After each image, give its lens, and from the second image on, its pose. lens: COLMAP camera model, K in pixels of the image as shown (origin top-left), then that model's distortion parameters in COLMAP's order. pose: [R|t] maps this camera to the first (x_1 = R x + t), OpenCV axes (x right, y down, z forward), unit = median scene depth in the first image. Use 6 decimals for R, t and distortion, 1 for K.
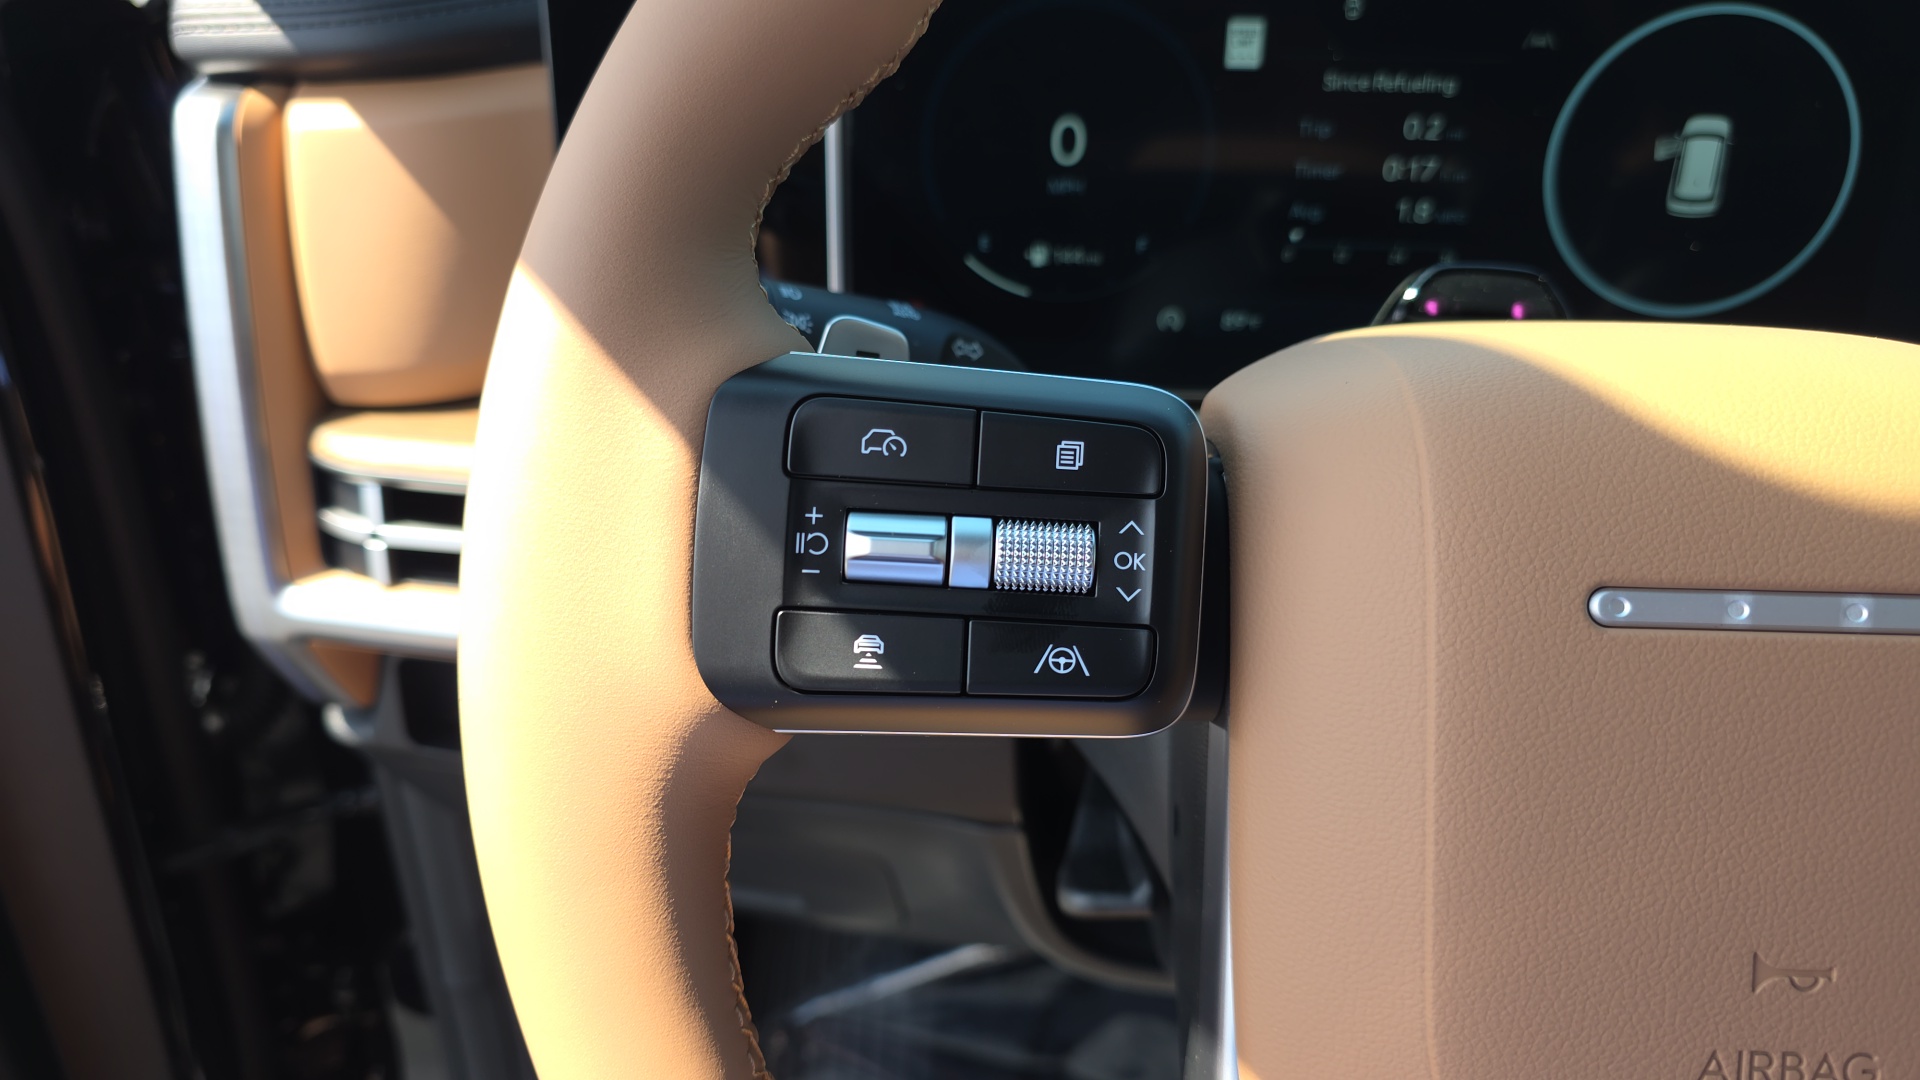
lens RADIAL K [[1435.7, 0, 960.0], [0, 1435.7, 540.0], [0, 0, 1]] dist [-0.014991, -0.004932]
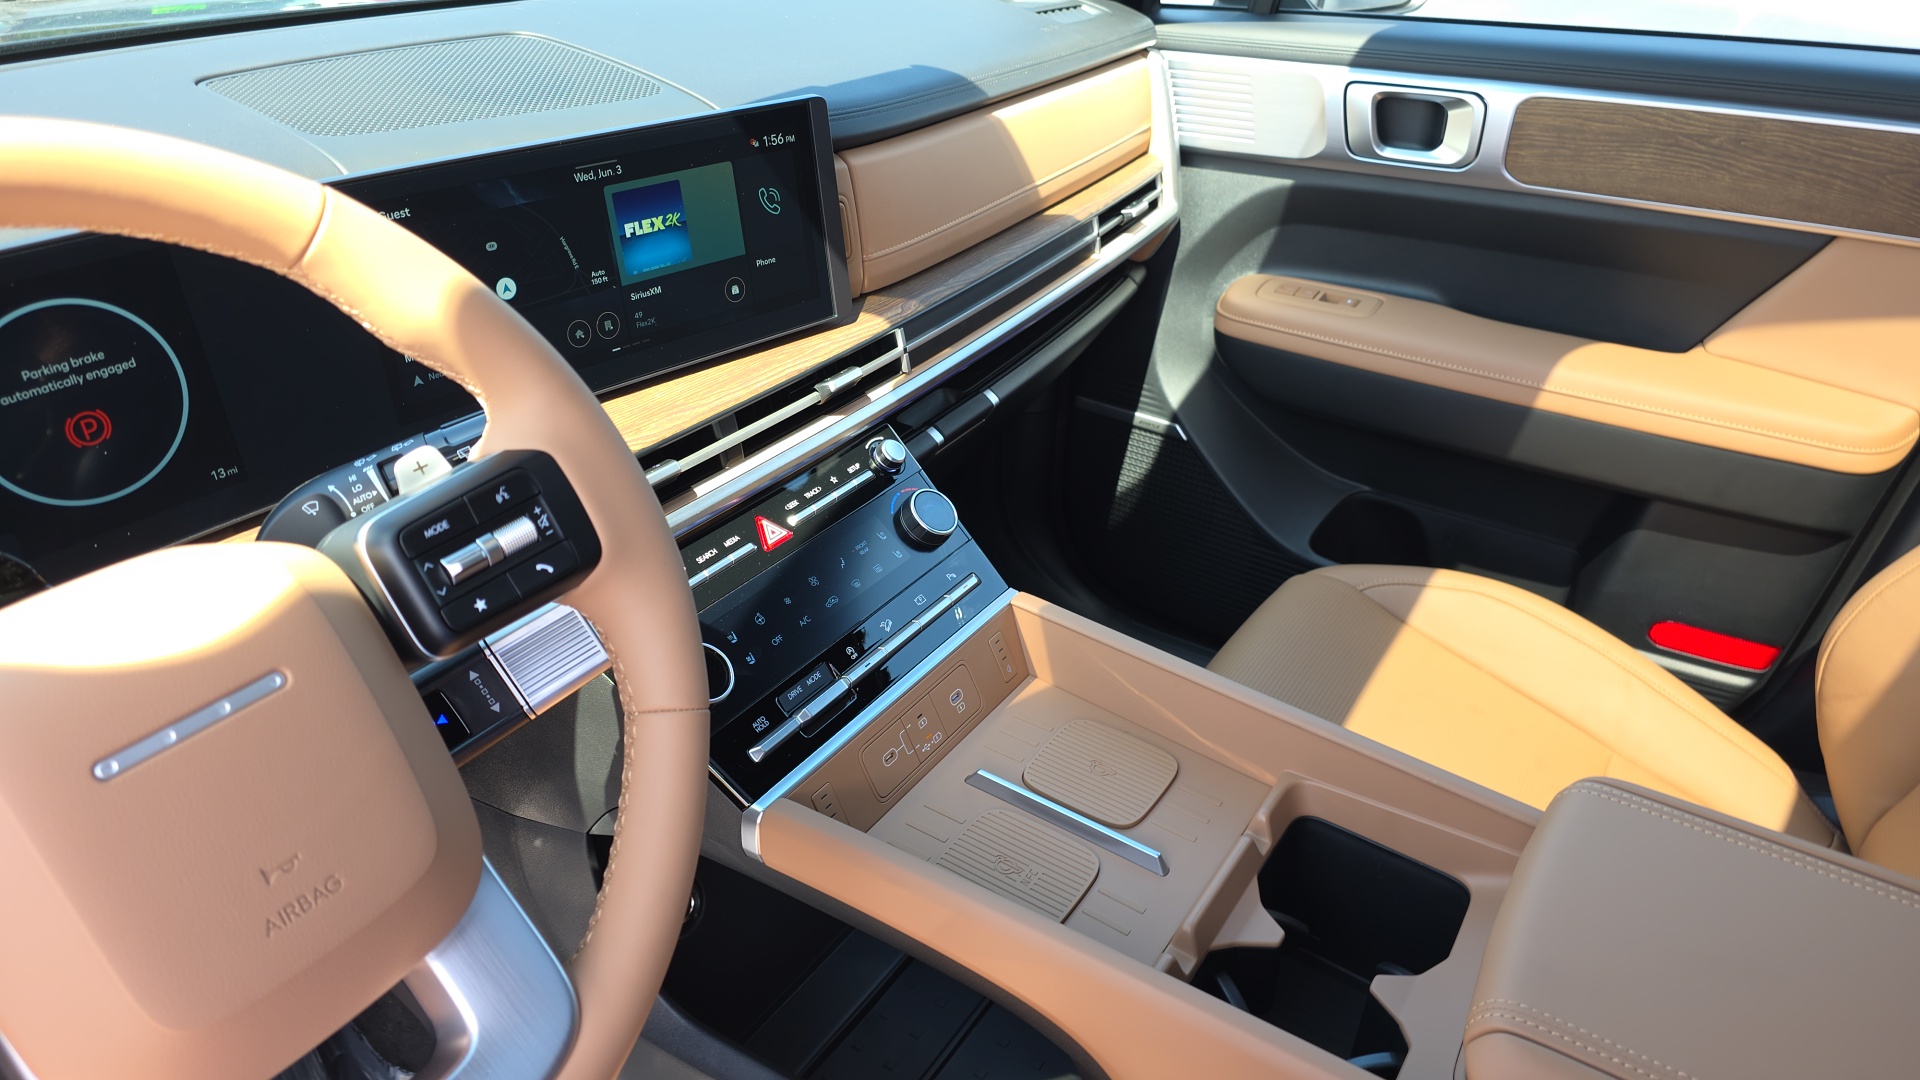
lens RADIAL K [[1297.4, 0, 960.0], [0, 1297.4, 540.0], [0, 0, 1]] dist [0.061096, -0.061791]
pose [[0.510912, -0.425908, 0.746706, -0.079438], [0.405745, 0.885266, 0.227321, -0.079000], [-0.757852, 0.186831, 0.625104, -0.514263]]
